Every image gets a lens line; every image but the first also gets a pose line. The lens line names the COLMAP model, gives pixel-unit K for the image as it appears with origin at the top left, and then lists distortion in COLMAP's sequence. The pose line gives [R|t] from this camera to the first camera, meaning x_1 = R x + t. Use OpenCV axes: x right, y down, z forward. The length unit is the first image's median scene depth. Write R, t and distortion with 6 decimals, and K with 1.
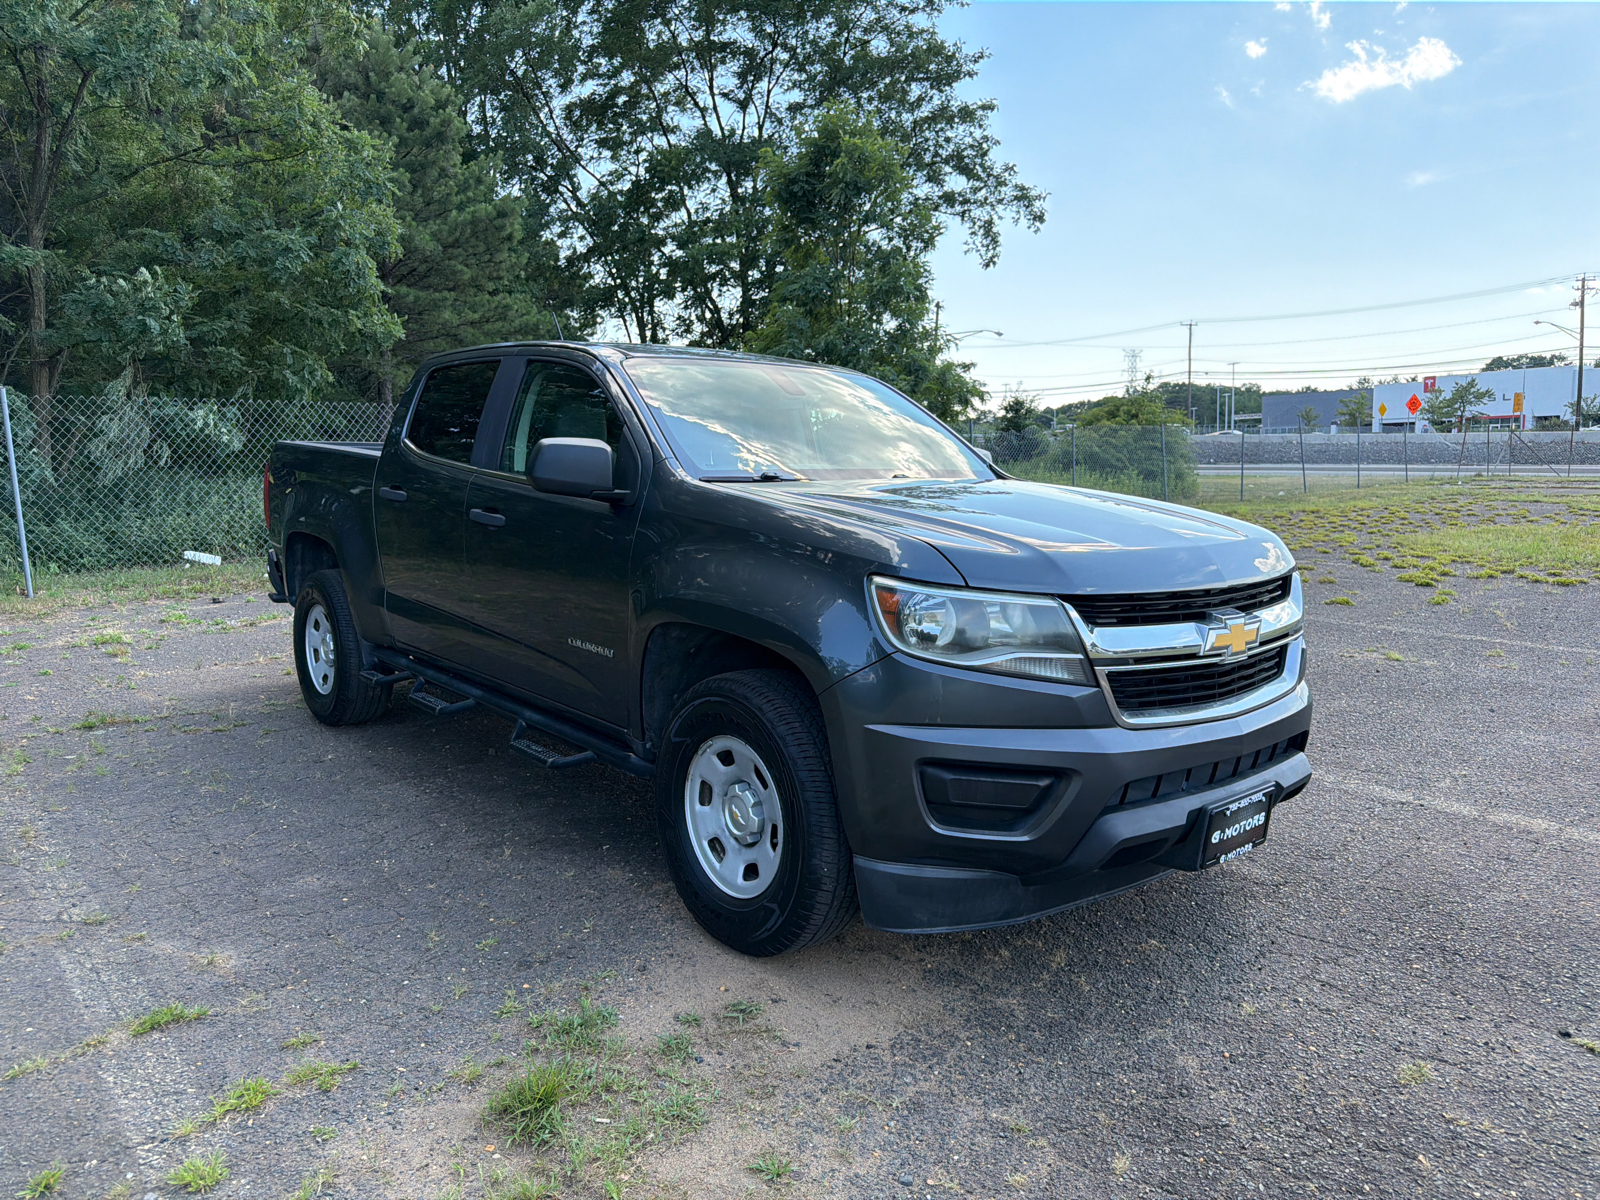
lens RADIAL K [[1163.7, 0, 800.0], [0, 1163.7, 600.0], [0, 0, 1]] dist [0.041651, -0.076294]
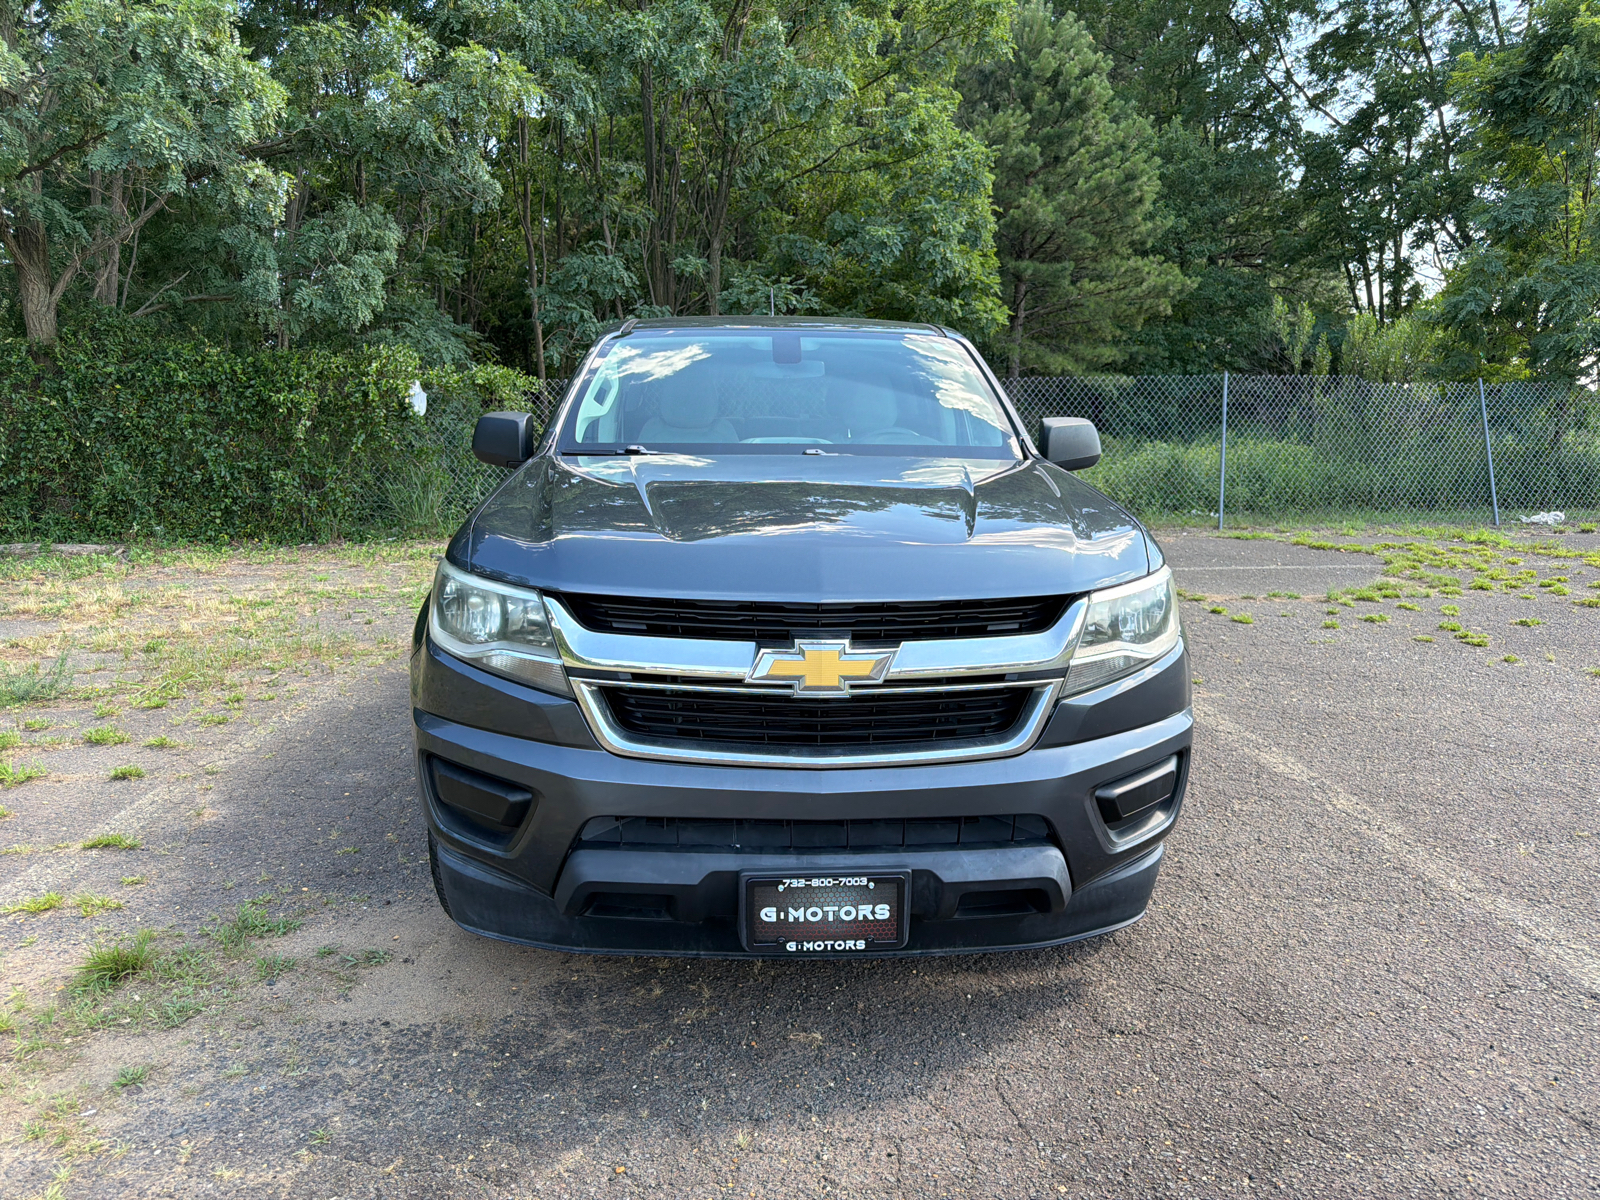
lens RADIAL K [[1185.5, 0, 794.1], [0, 1185.5, 544.5], [0, 0, 1]] dist [0.005297, 0.001088]
pose [[0.777804, 0.061954, -0.625446, 0.875180], [-0.074997, 0.997169, 0.005509, -0.055005], [0.624016, 0.042621, 0.780248, 0.377780]]
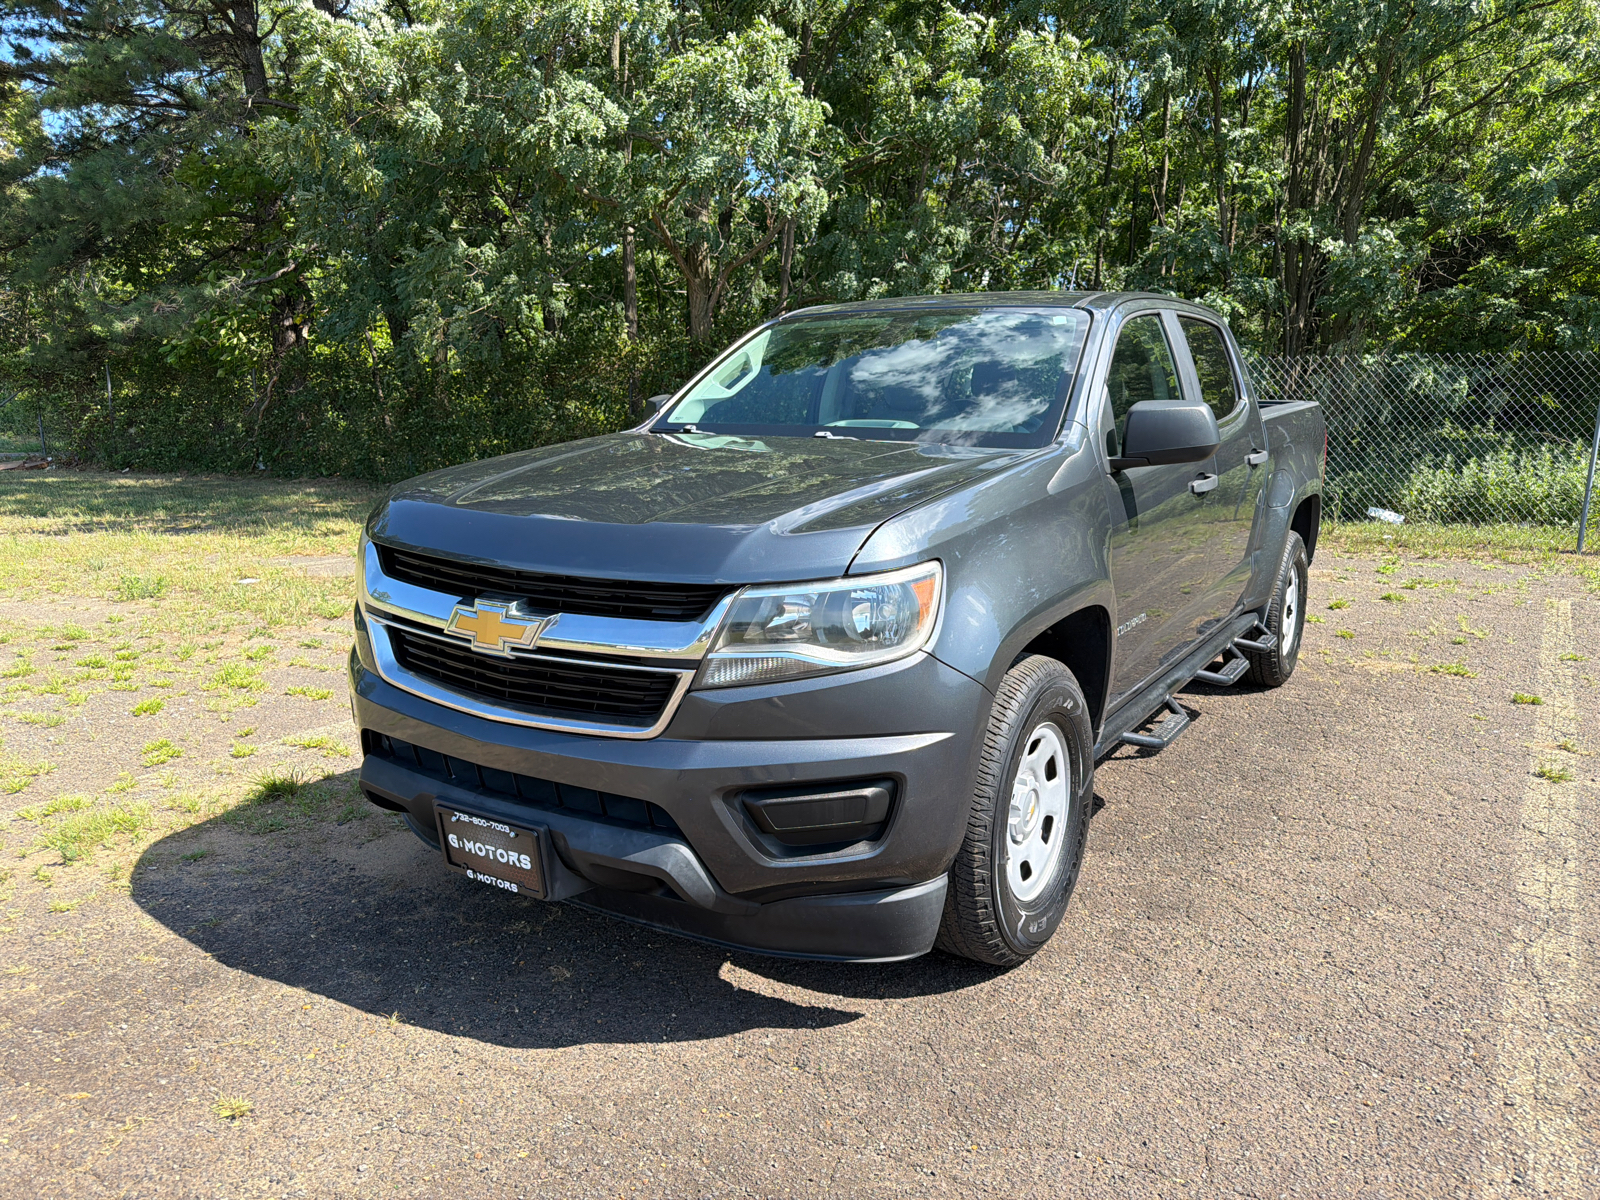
lens RADIAL K [[1169.2, 0, 800.0], [0, 1169.2, 600.0], [0, 0, 1]] dist [0.098289, -0.207555]
pose [[0.260172, 0.163567, -0.951607, 1.275511], [-0.125665, 0.982901, 0.134588, -0.134449], [0.957350, 0.084568, 0.276278, 1.008811]]
